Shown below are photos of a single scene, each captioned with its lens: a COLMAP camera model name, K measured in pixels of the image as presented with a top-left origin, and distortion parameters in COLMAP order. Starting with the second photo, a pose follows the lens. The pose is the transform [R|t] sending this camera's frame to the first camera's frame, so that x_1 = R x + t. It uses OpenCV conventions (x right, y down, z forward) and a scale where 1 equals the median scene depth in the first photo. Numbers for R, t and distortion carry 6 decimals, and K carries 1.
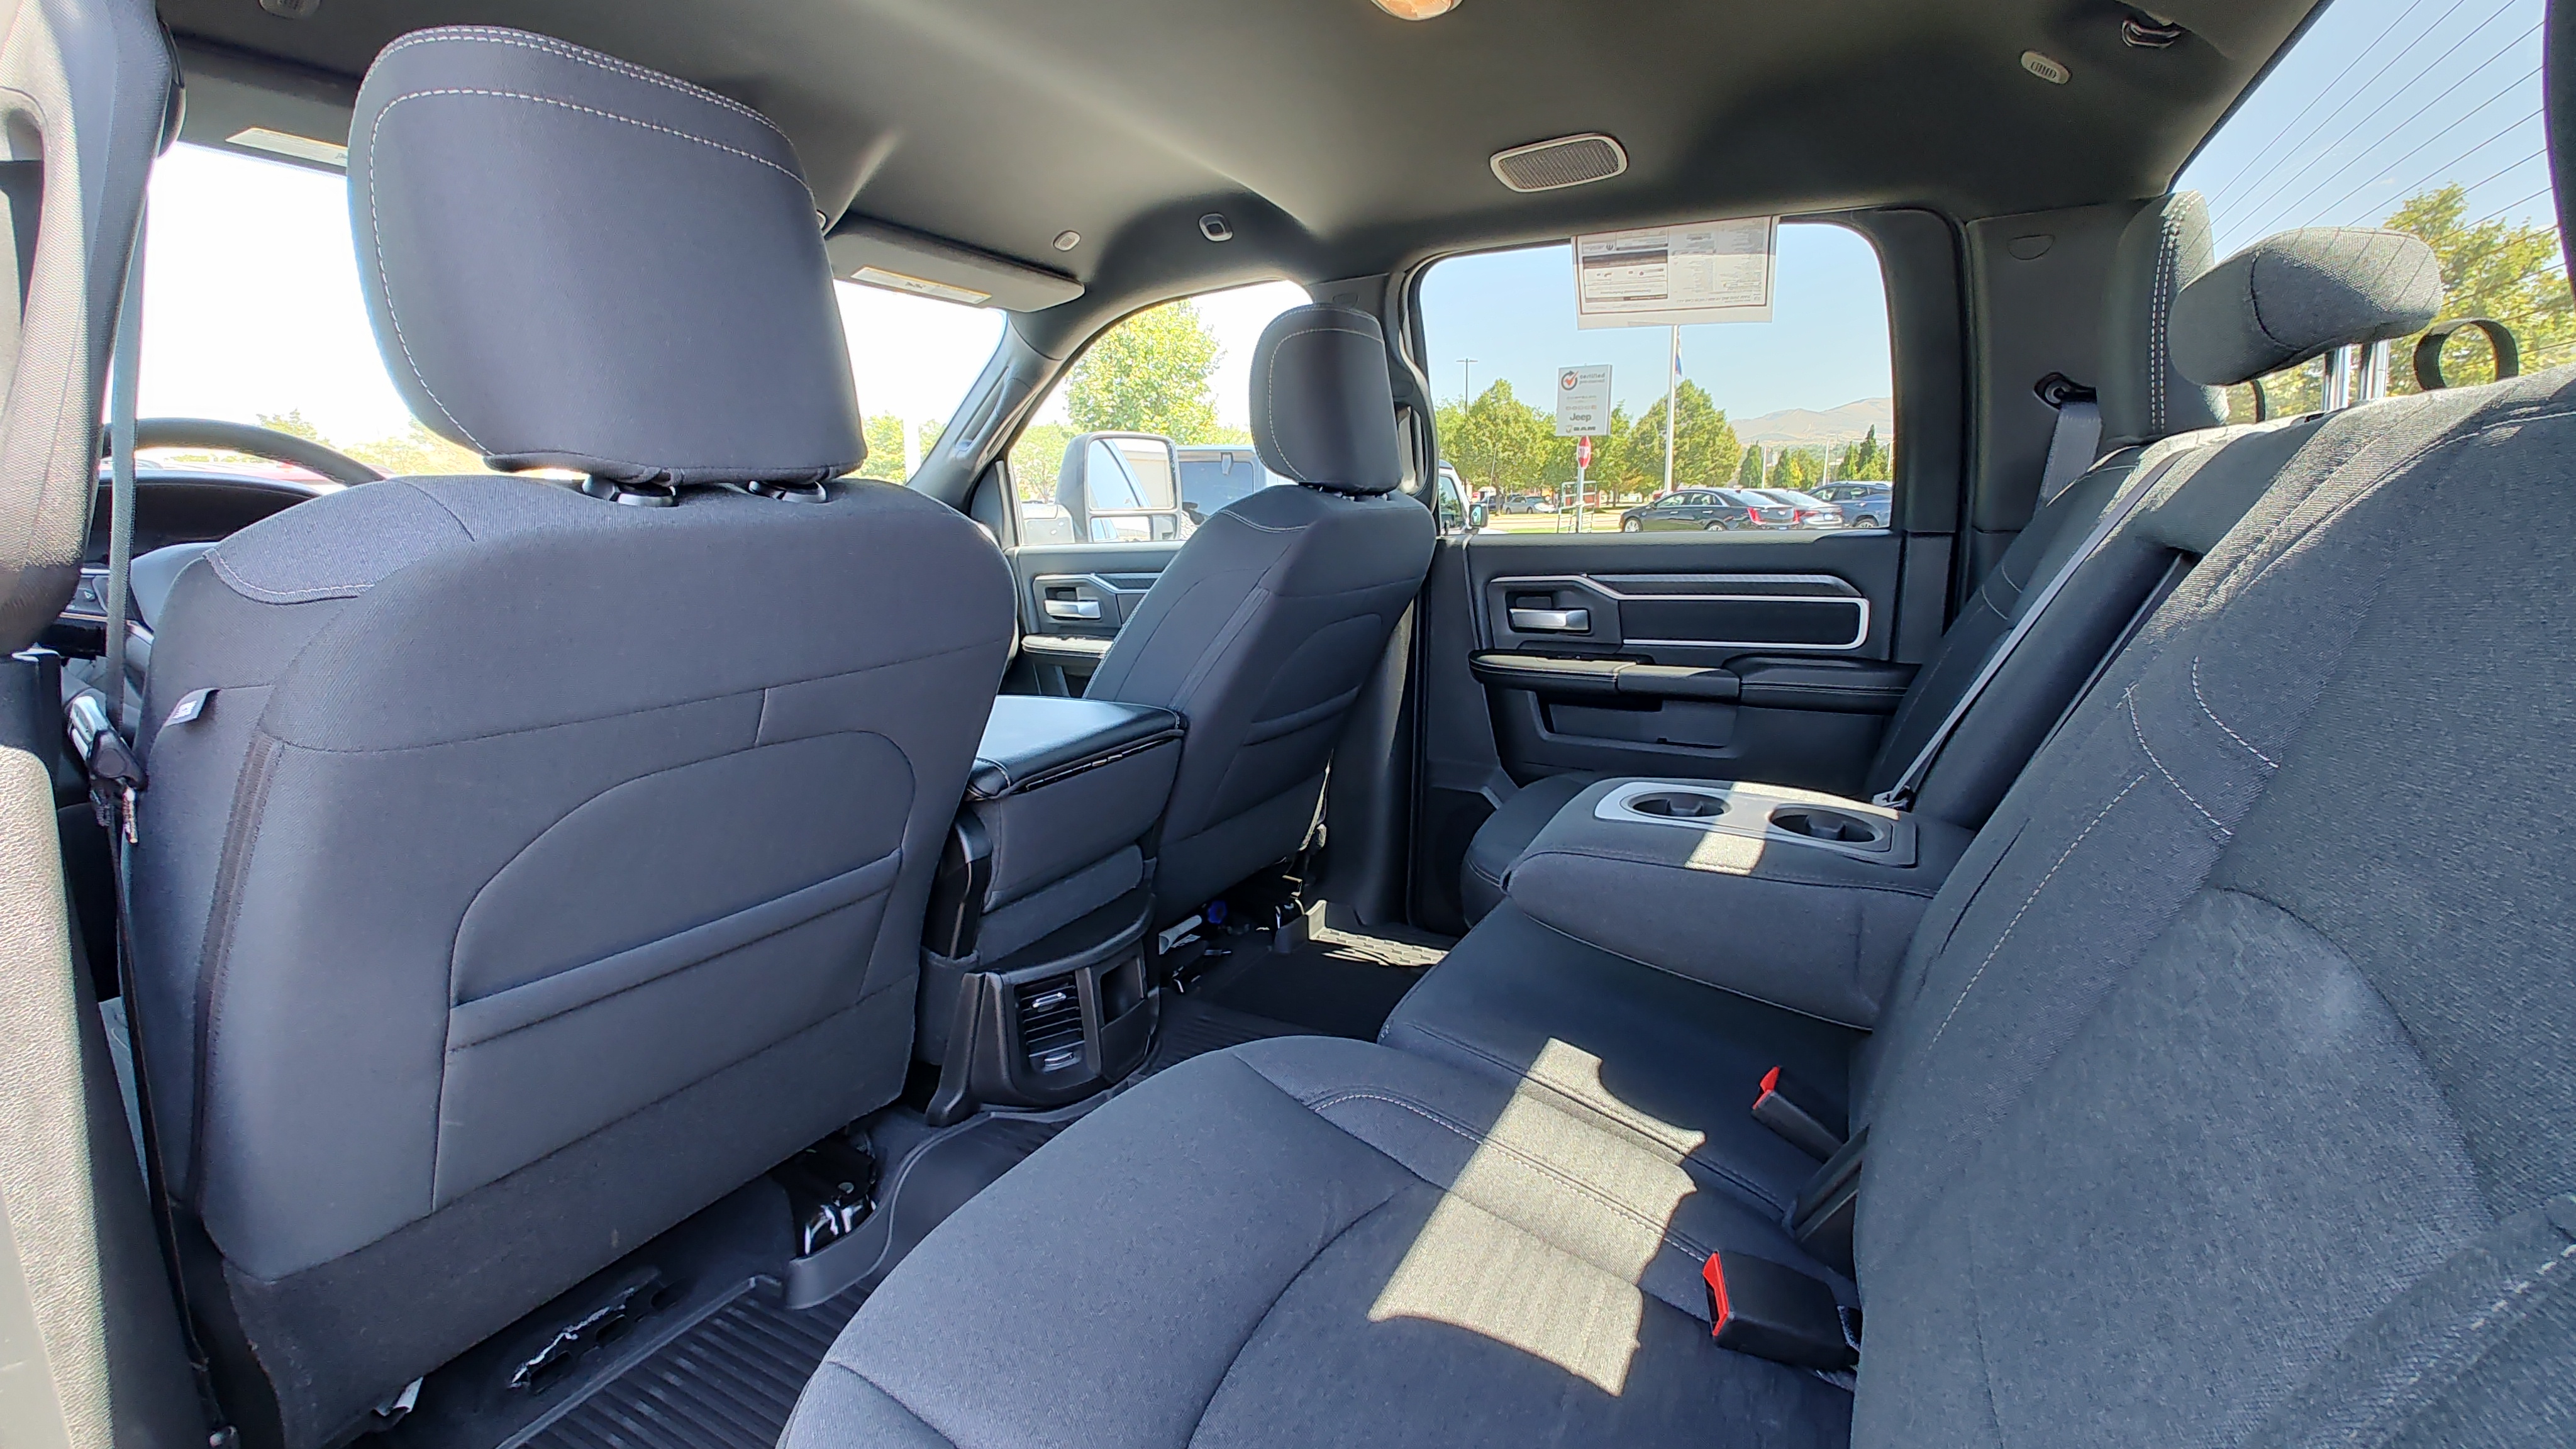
lens RADIAL K [[1043.6, 0, 1329.9], [0, 1043.6, 714.9], [0, 0, 1]] dist [-0.000273, 0.000151]
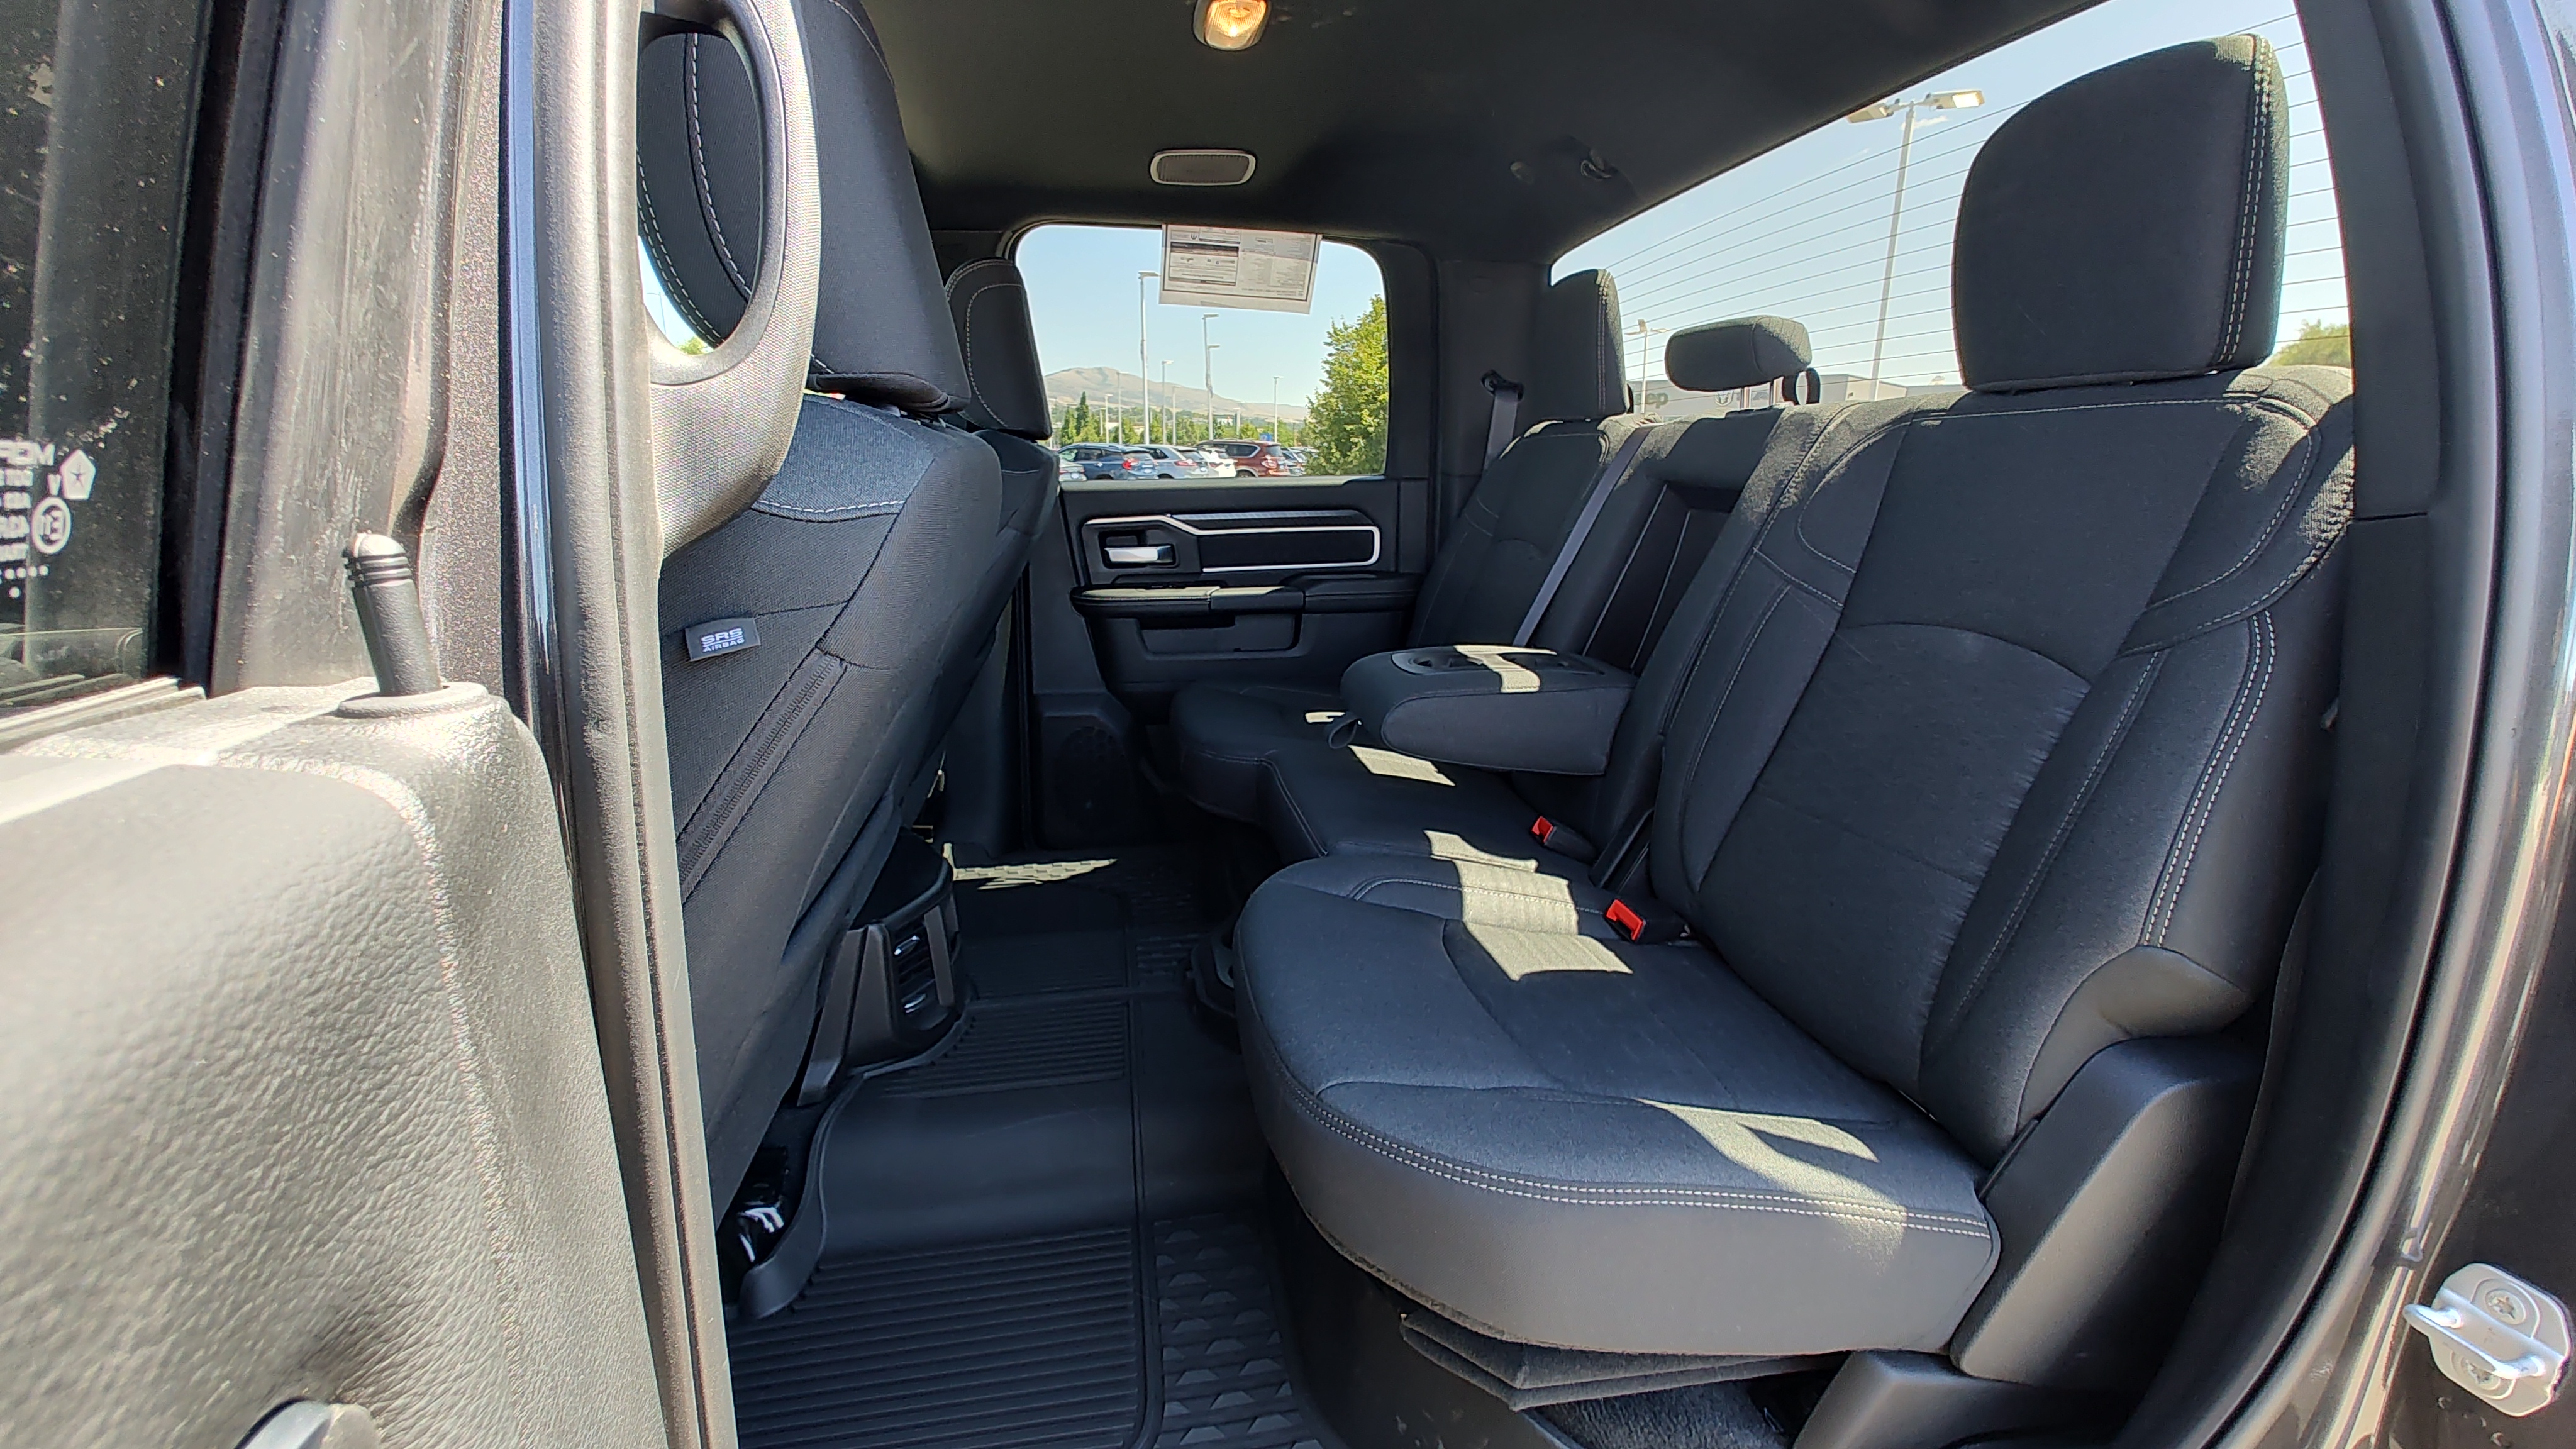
lens RADIAL K [[1043.6, 0, 1268.5], [0, 1043.6, 710.1], [0, 0, 1]] dist [-0.000273, 0.000151]
pose [[0.792240, -0.129570, 0.596294, -0.396421], [0.109441, 0.991522, 0.070045, 0.013407], [-0.600315, 0.009766, 0.799704, -0.003684]]
